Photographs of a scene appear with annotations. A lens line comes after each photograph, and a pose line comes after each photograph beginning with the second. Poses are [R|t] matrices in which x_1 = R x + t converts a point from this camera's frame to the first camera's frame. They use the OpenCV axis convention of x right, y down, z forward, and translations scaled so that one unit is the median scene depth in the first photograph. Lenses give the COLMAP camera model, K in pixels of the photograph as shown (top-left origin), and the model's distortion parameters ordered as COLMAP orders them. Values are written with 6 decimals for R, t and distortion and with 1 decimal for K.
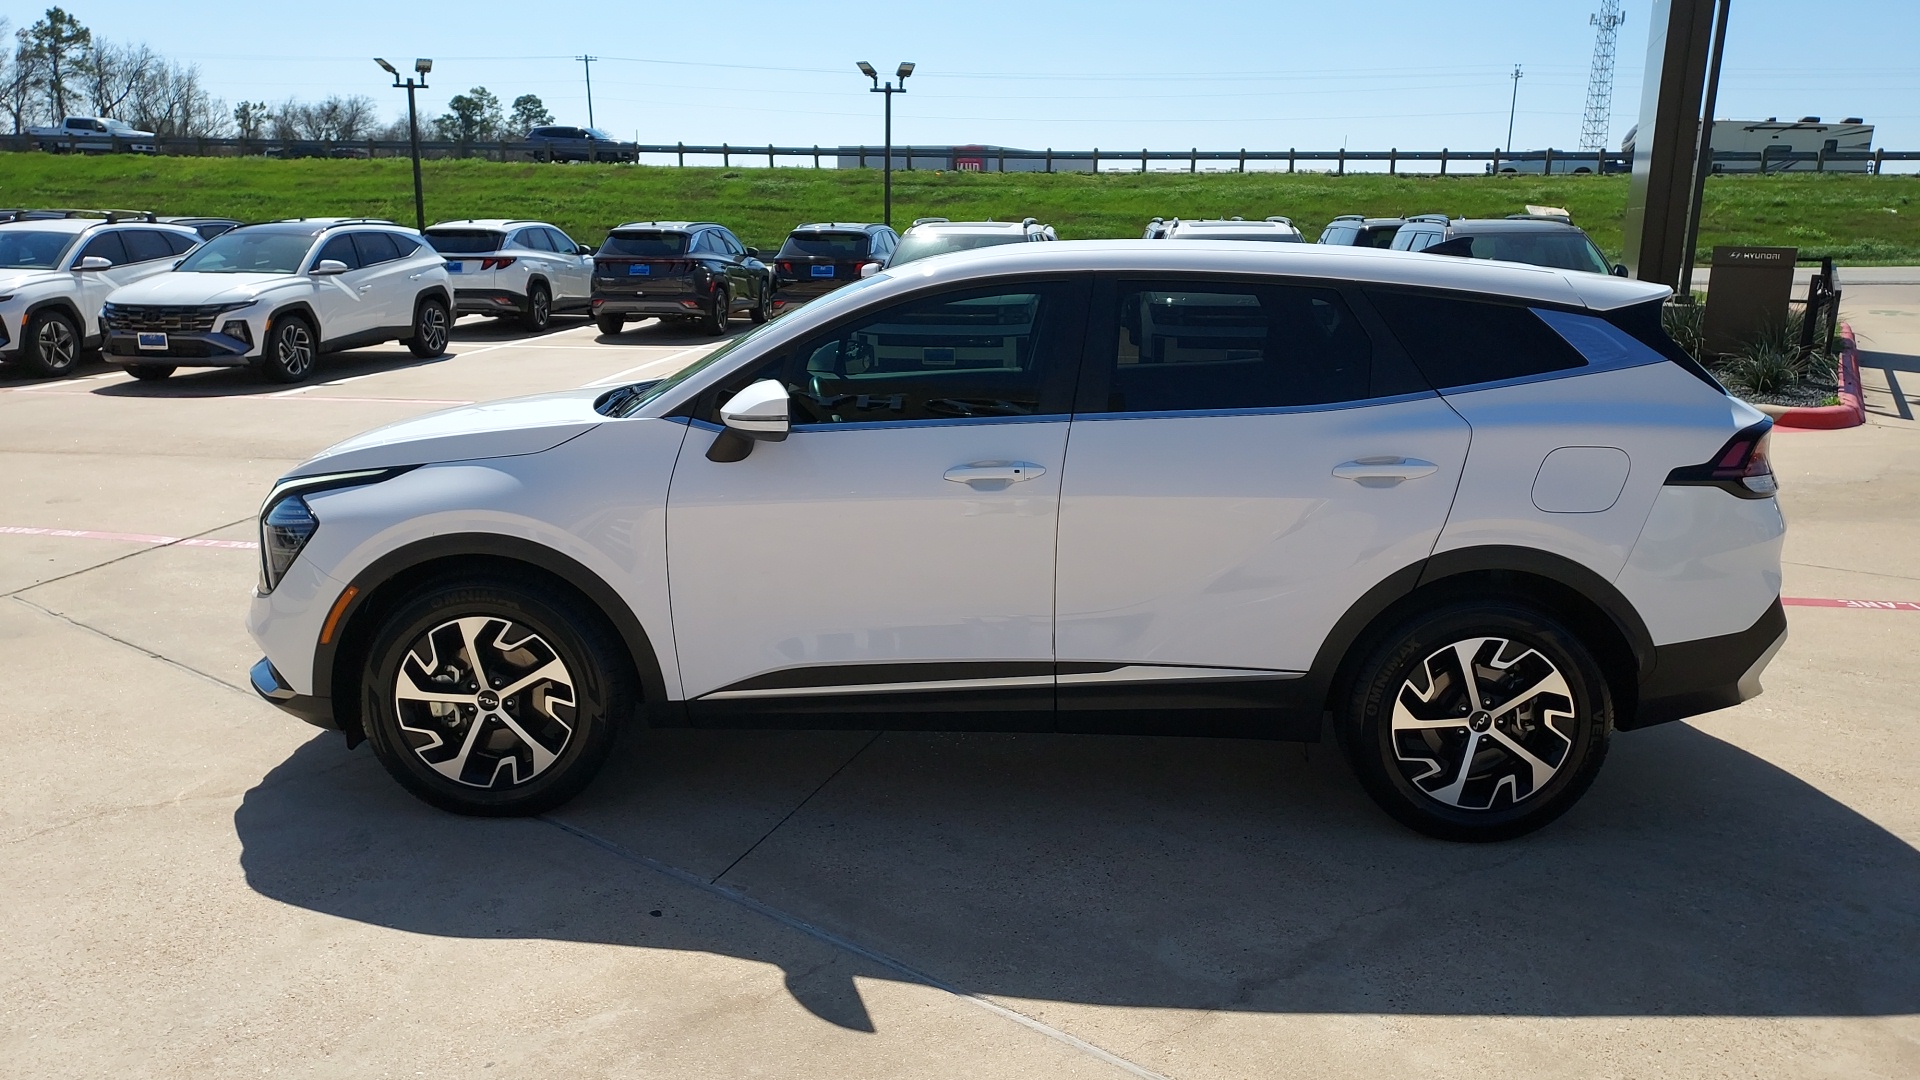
lens RADIAL K [[1389.0, 0, 983.5], [0, 1389.0, 542.0], [0, 0, 1]] dist [0.013325, 0.034328]
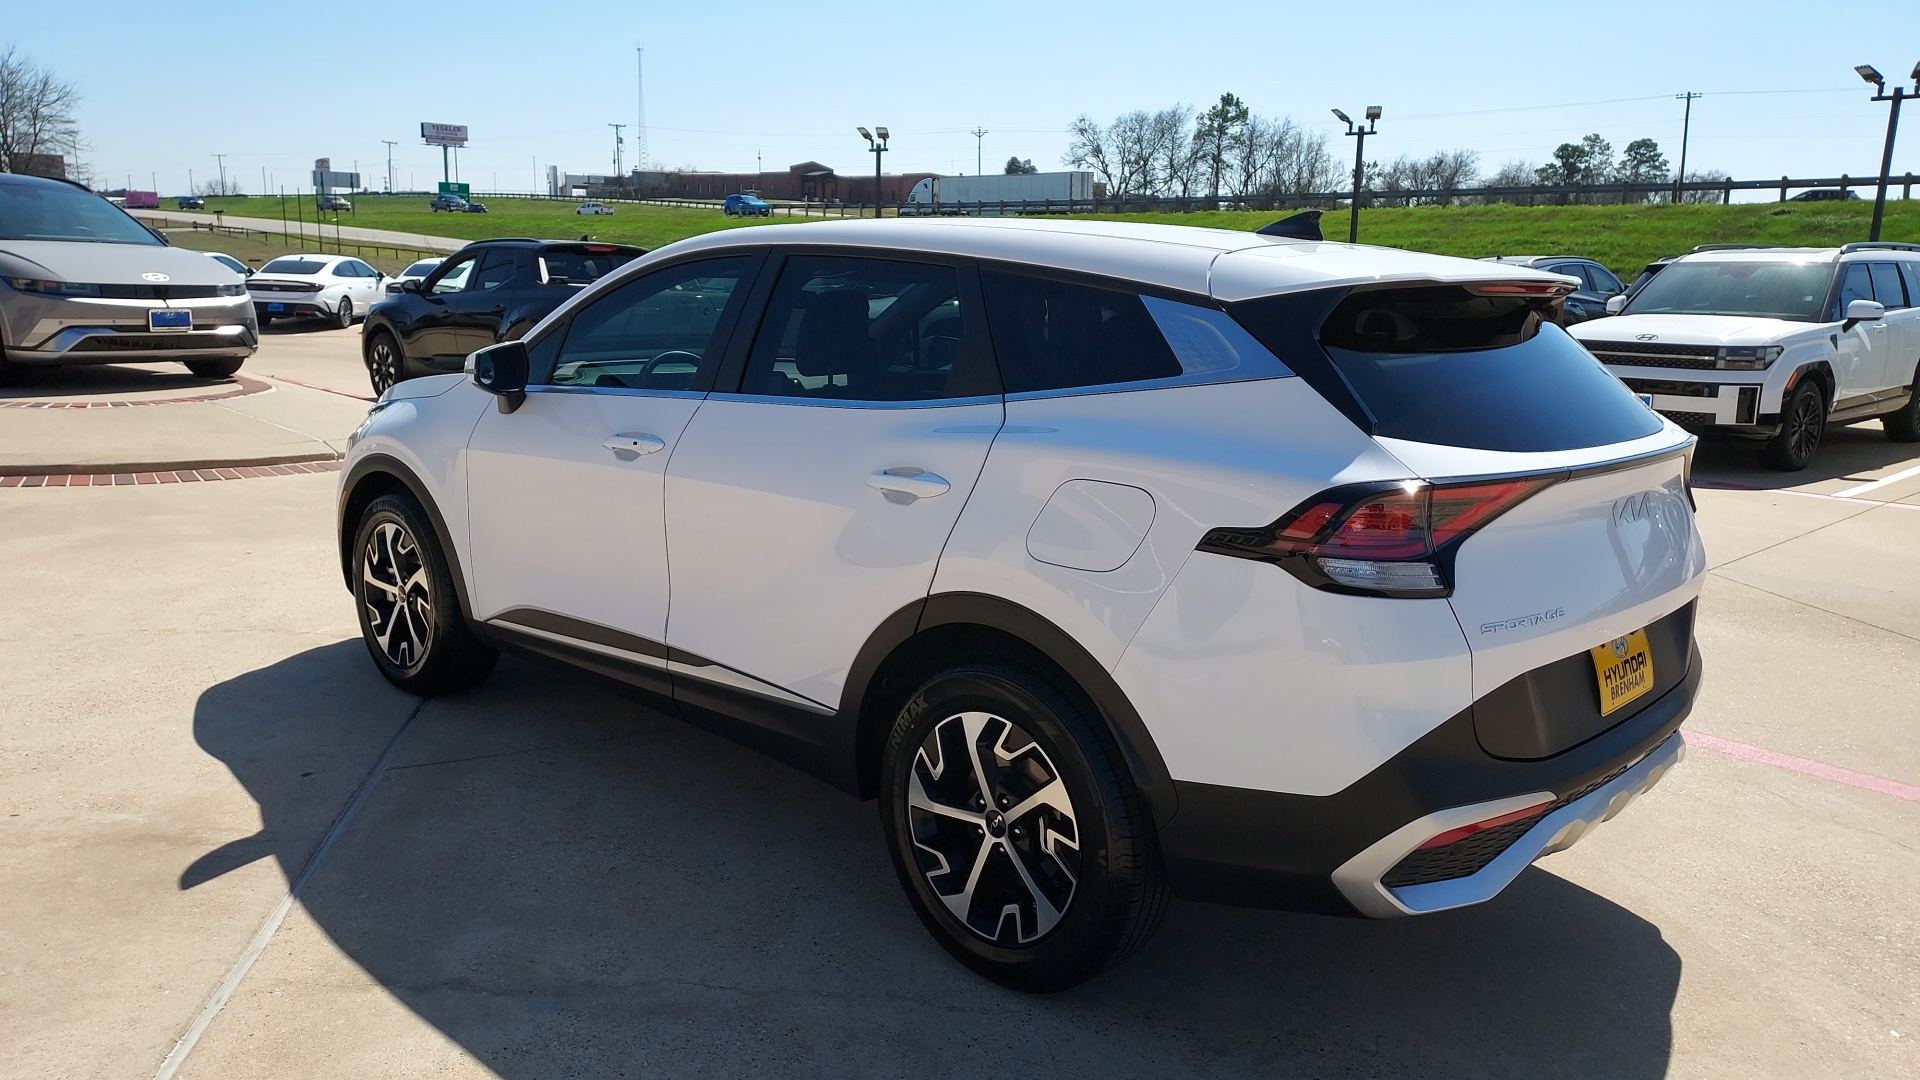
lens RADIAL K [[1389.0, 0, 983.5], [0, 1389.0, 542.0], [0, 0, 1]] dist [0.013325, 0.034328]
pose [[0.746374, 0.134872, -0.651718, 0.830378], [-0.156239, 0.987392, 0.025409, -0.043811], [0.646928, 0.082859, 0.758036, 0.398552]]
